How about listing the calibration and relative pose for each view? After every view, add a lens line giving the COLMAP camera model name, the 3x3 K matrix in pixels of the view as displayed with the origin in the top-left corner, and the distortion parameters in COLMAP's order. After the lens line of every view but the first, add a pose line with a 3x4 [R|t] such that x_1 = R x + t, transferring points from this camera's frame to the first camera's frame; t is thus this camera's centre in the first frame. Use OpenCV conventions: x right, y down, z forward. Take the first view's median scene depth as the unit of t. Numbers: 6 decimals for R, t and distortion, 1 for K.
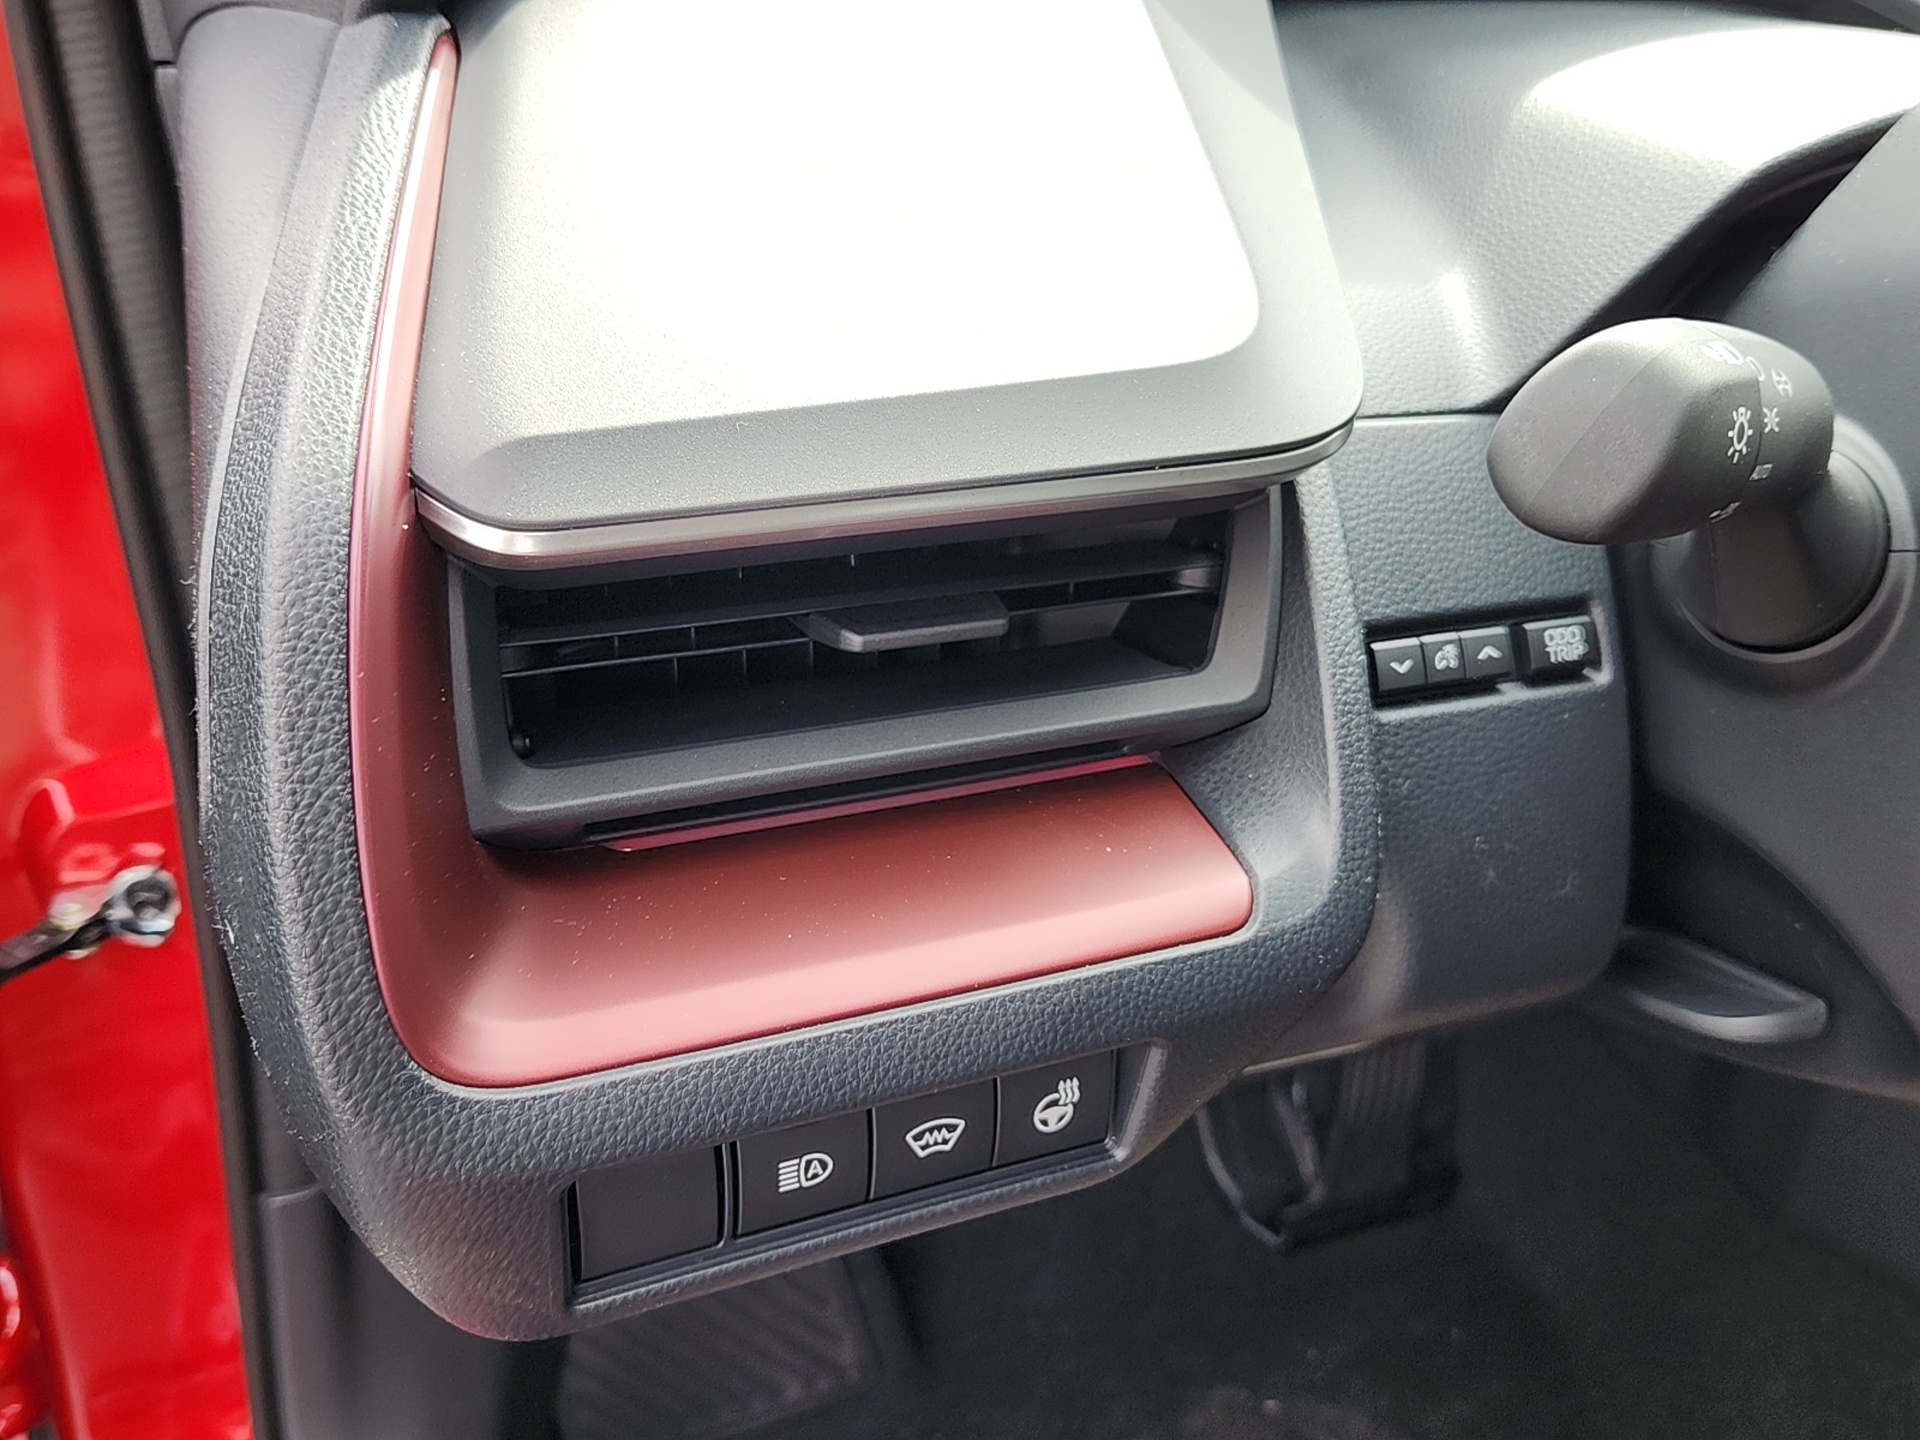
lens RADIAL K [[1710.0, 0, 960.0], [0, 1710.0, 720.0], [0, 0, 1]] dist [0.058627, -0.111037]
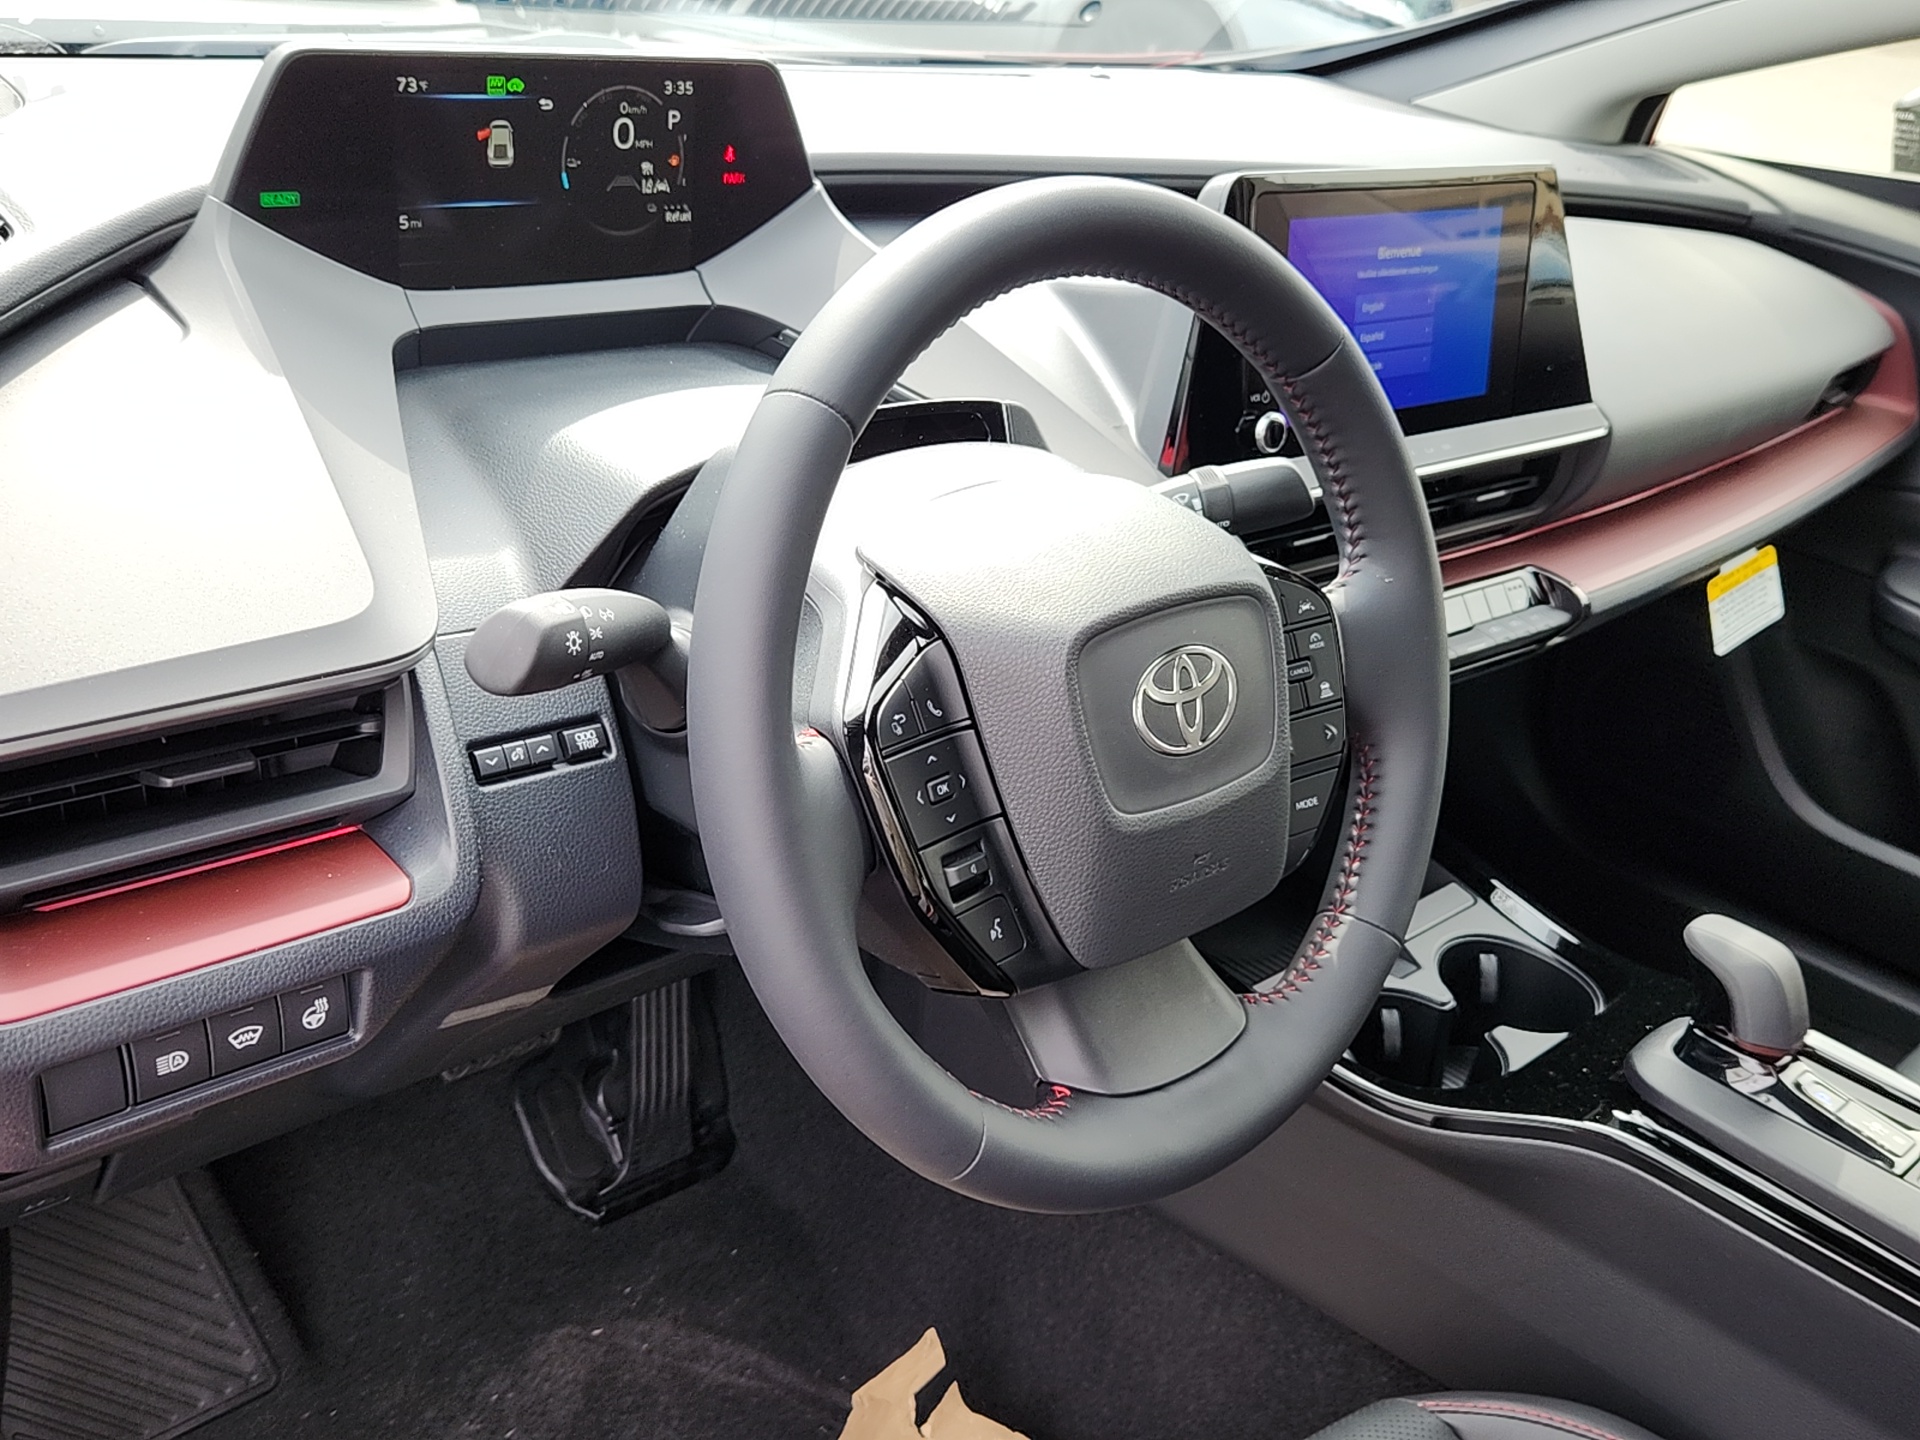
lens RADIAL K [[1710.0, 0, 960.0], [0, 1710.0, 720.0], [0, 0, 1]] dist [0.058627, -0.111037]
pose [[0.931879, -0.112986, 0.344726, 0.098891], [0.137755, 0.989296, -0.048136, 0.092248], [-0.335597, 0.092344, 0.937468, -1.025318]]
